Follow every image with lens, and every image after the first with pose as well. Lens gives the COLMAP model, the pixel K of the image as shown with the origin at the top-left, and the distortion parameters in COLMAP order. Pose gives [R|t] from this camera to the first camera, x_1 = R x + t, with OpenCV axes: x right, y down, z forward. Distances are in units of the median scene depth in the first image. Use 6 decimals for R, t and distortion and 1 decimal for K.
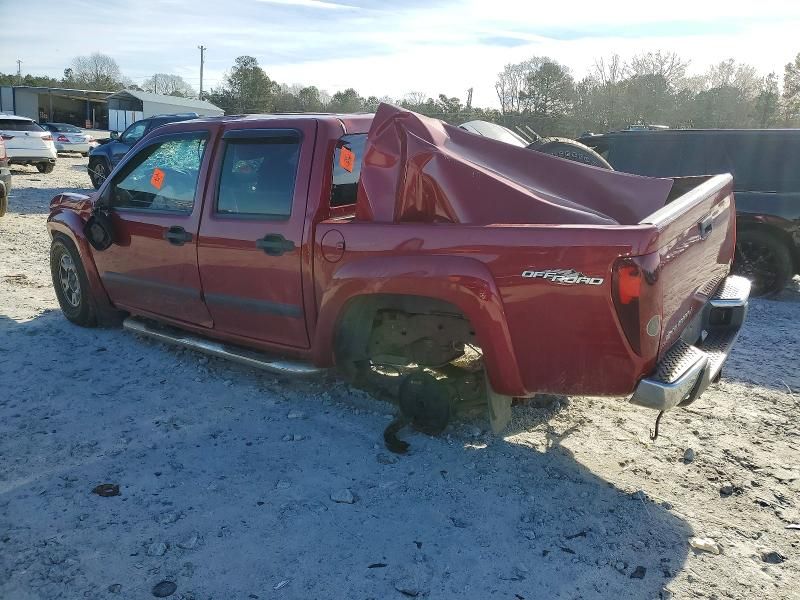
lens RADIAL K [[625.2, 0, 400.0], [0, 625.2, 300.0], [0, 0, 1]] dist [0.011748, 0.009267]
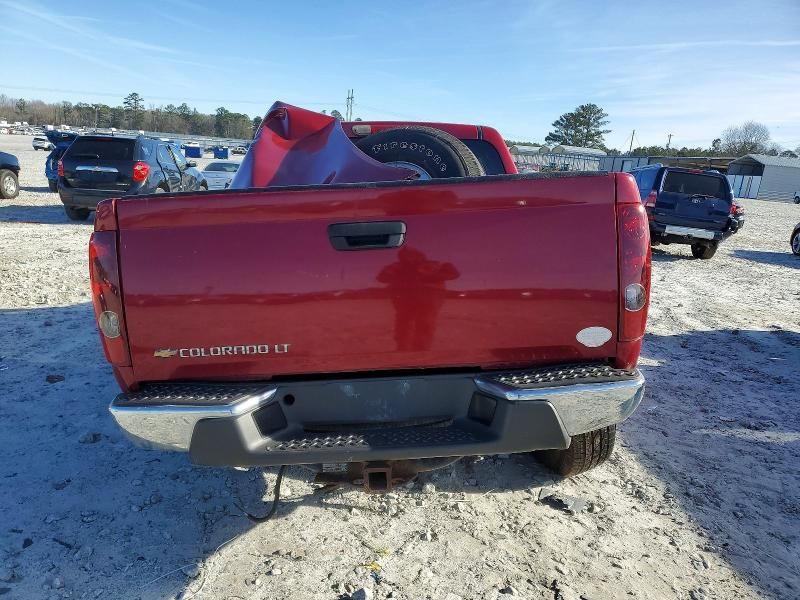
lens RADIAL K [[625.2, 0, 400.0], [0, 625.2, 300.0], [0, 0, 1]] dist [0.011748, 0.009267]
pose [[0.584880, 0.146207, -0.797834, 0.648938], [-0.228885, 0.973396, 0.010587, -0.041282], [0.778156, 0.176421, 0.602784, 0.411879]]
